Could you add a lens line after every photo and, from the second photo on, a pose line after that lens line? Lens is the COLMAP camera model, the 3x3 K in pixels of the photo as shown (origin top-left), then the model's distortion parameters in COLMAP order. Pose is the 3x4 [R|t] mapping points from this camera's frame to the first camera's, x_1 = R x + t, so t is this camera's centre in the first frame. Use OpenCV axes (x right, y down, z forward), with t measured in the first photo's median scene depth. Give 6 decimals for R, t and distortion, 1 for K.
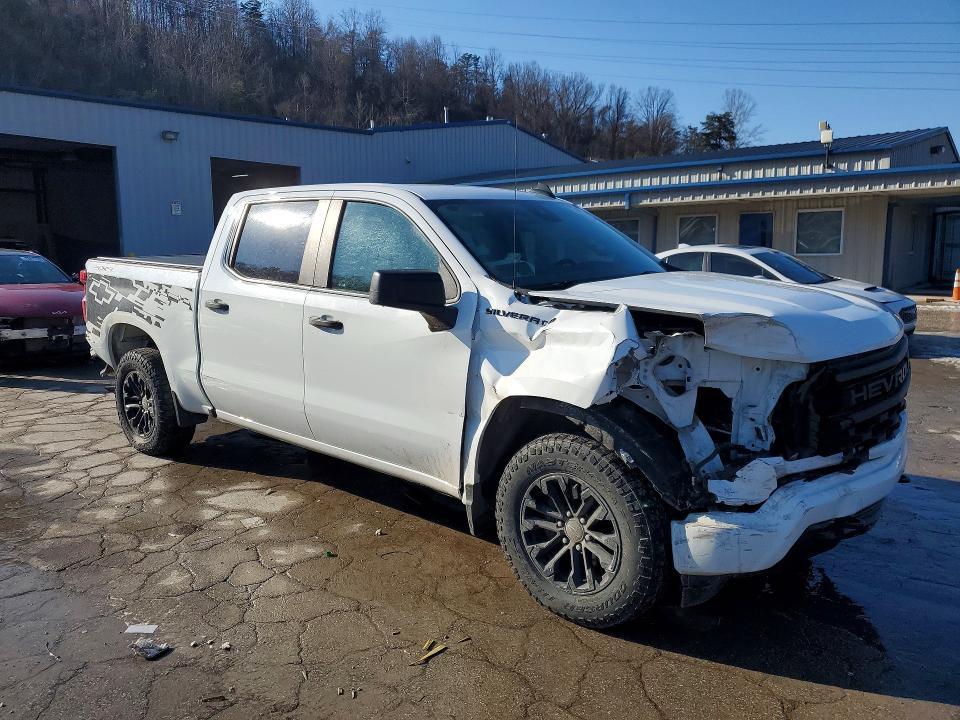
lens RADIAL K [[742.6, 0, 478.6], [0, 742.6, 359.9], [0, 0, 1]] dist [0.034482, -0.013718]
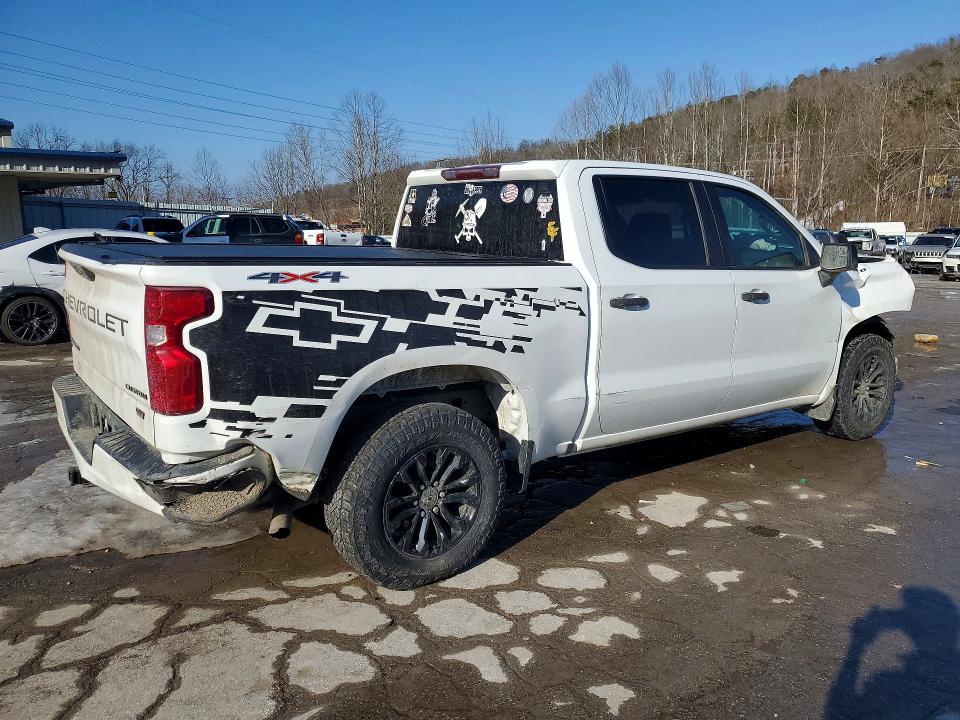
lens RADIAL K [[742.6, 0, 480.9], [0, 742.6, 354.6], [0, 0, 1]] dist [0.034482, -0.013718]
pose [[0.209268, -0.163889, 0.964027, -1.070405], [0.151224, 0.979419, 0.133678, -0.136062], [-0.966094, 0.117810, 0.229745, 0.885633]]
